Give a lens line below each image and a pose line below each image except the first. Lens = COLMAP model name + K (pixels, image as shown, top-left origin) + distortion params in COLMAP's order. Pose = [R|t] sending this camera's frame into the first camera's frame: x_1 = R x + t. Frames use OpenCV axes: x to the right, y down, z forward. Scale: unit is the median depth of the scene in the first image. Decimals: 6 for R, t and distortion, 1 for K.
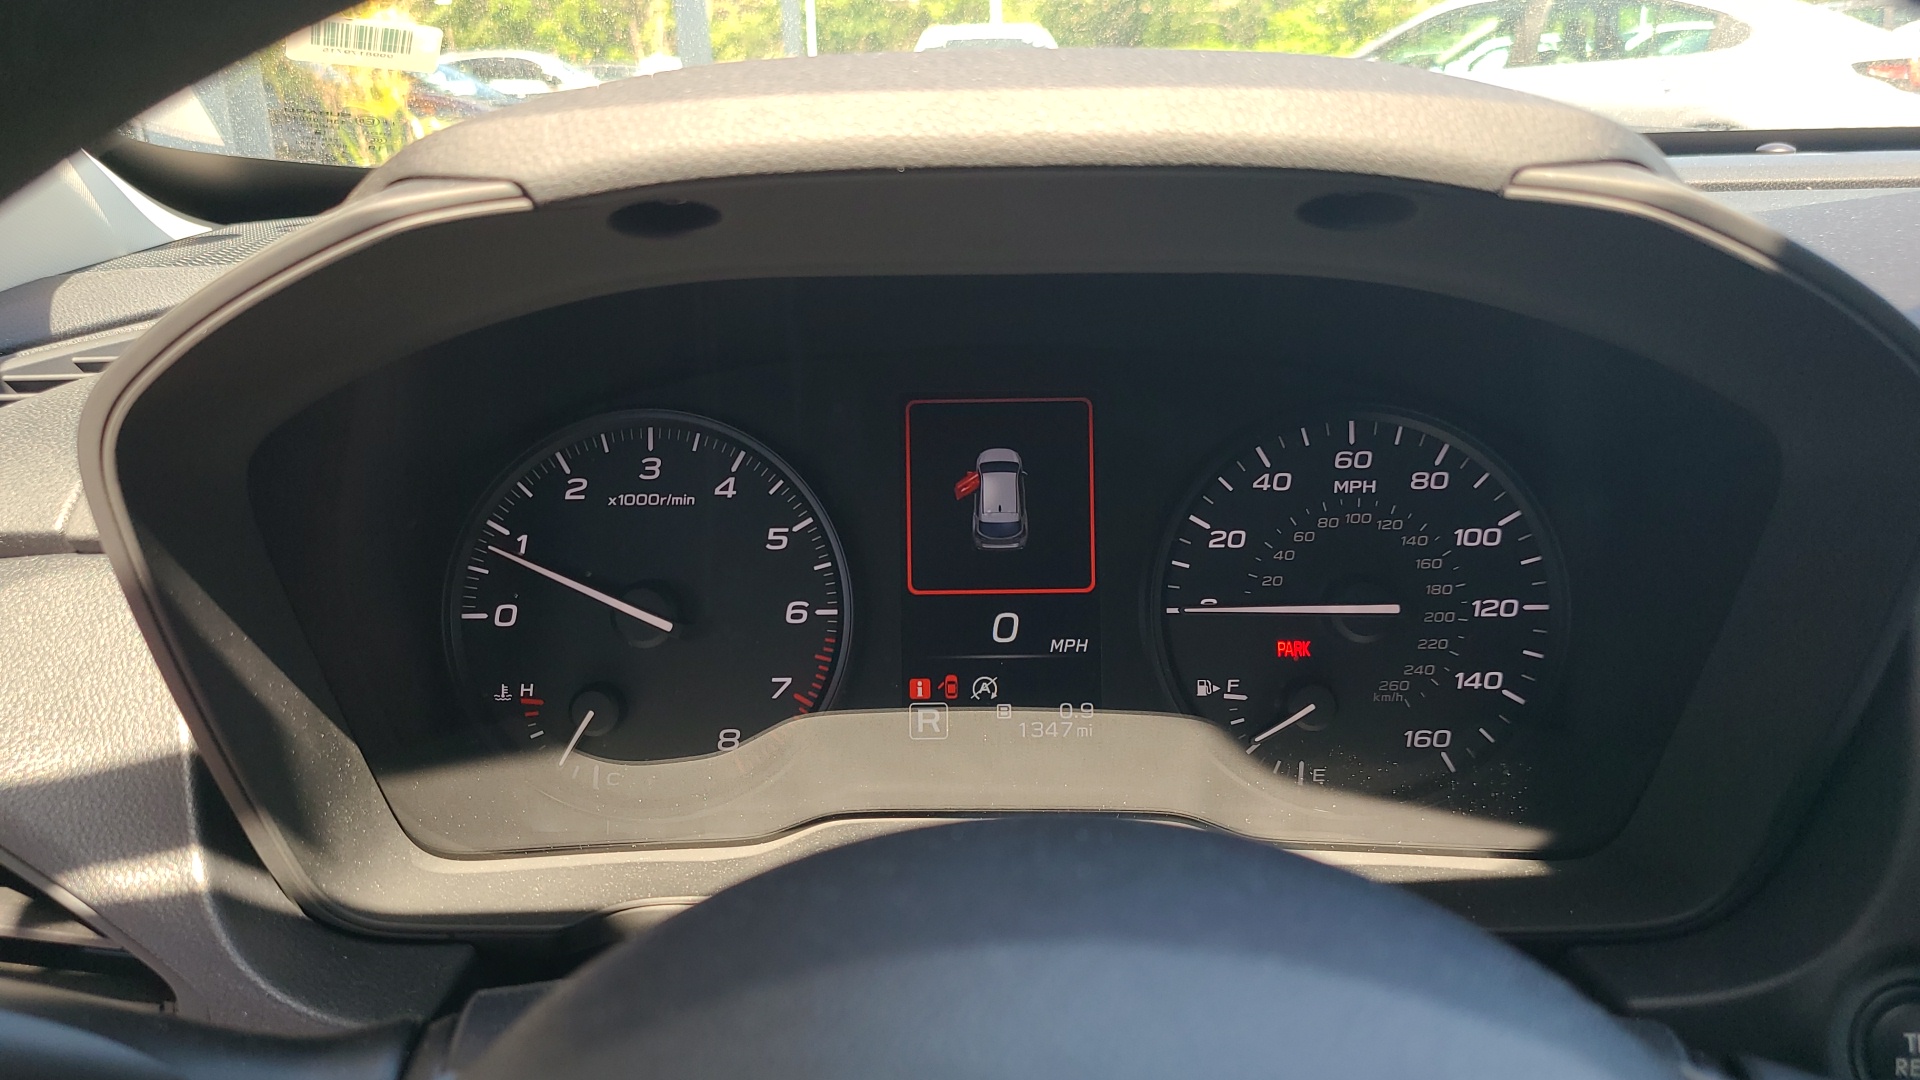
lens RADIAL K [[1441.0, 0, 941.4], [0, 1441.0, 535.1], [0, 0, 1]] dist [0.027599, -0.003697]
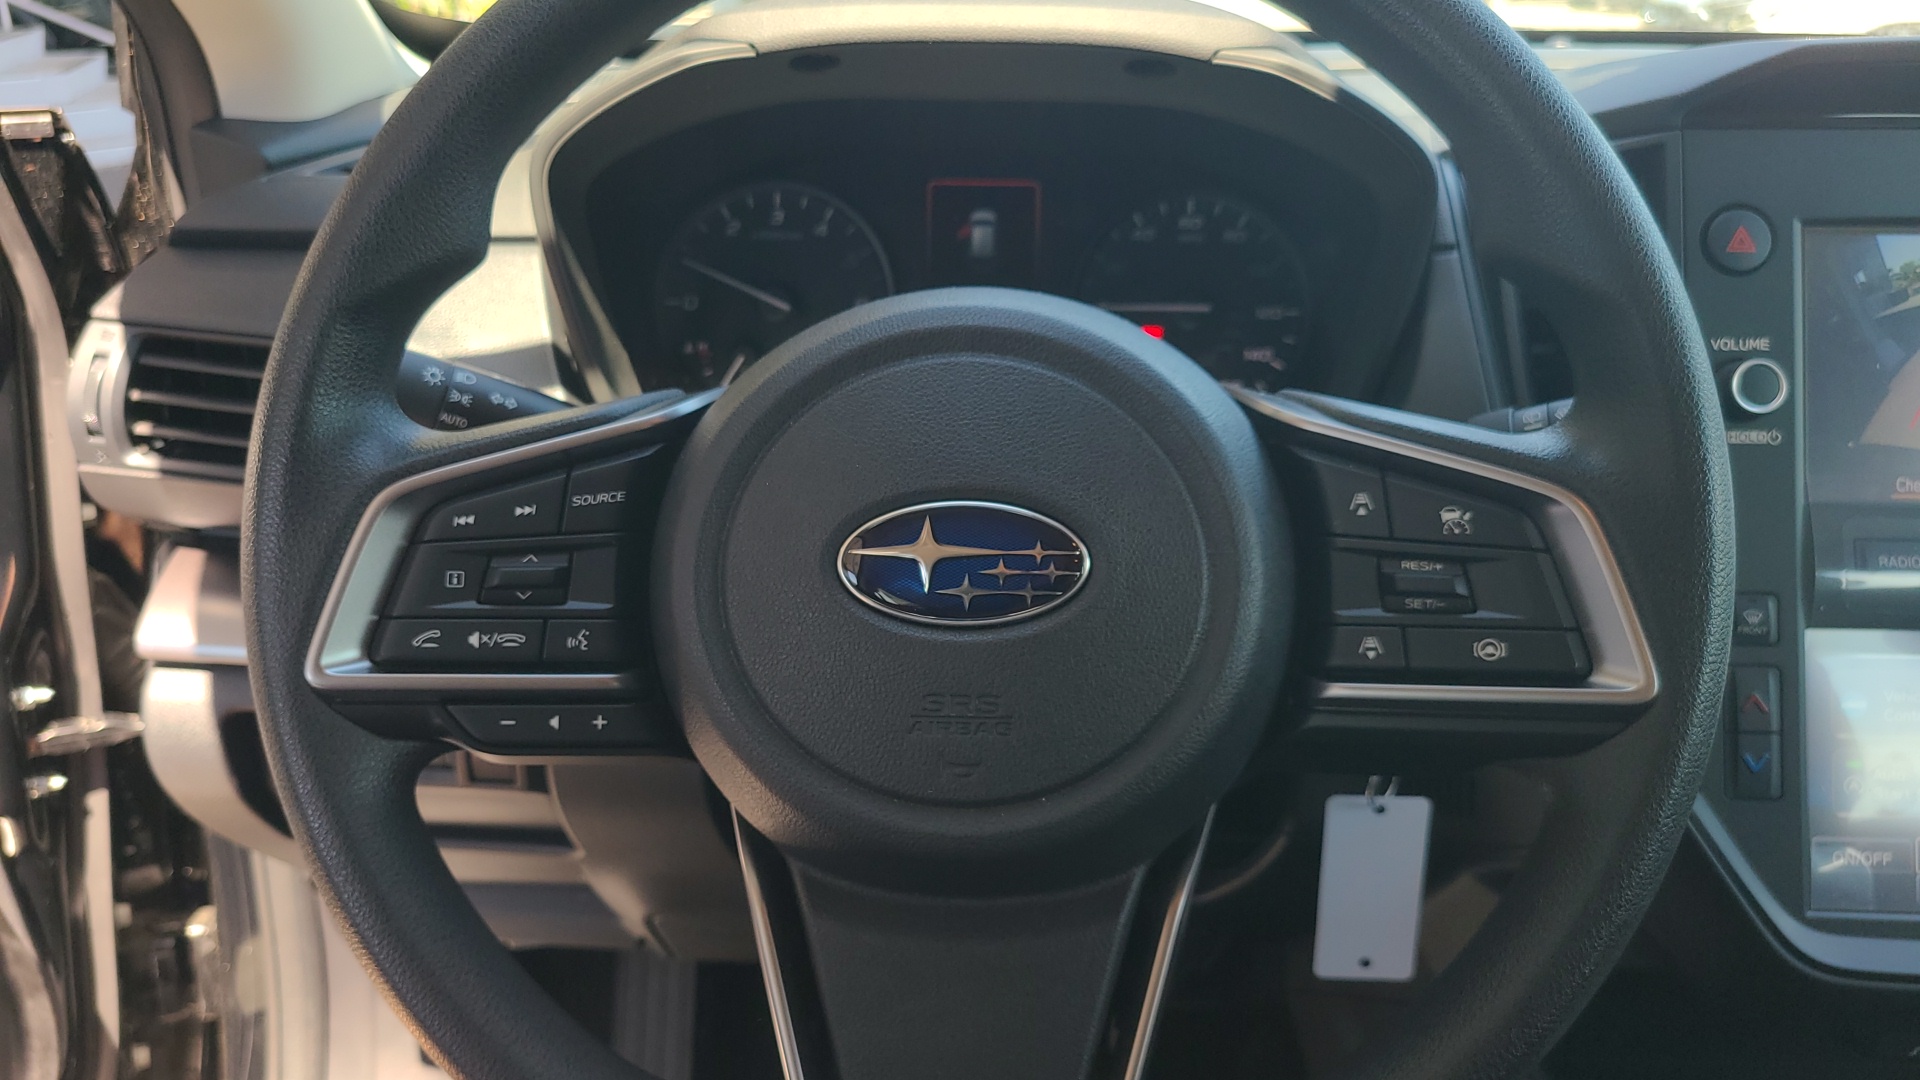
lens RADIAL K [[1428.8, 0, 986.3], [0, 1428.8, 490.3], [0, 0, 1]] dist [0.027811, -0.000501]
pose [[0.999610, 0.021786, 0.017462, 0.022769], [-0.022716, 0.998230, 0.054957, 0.184867], [-0.016233, -0.055332, 0.998336, -0.734312]]
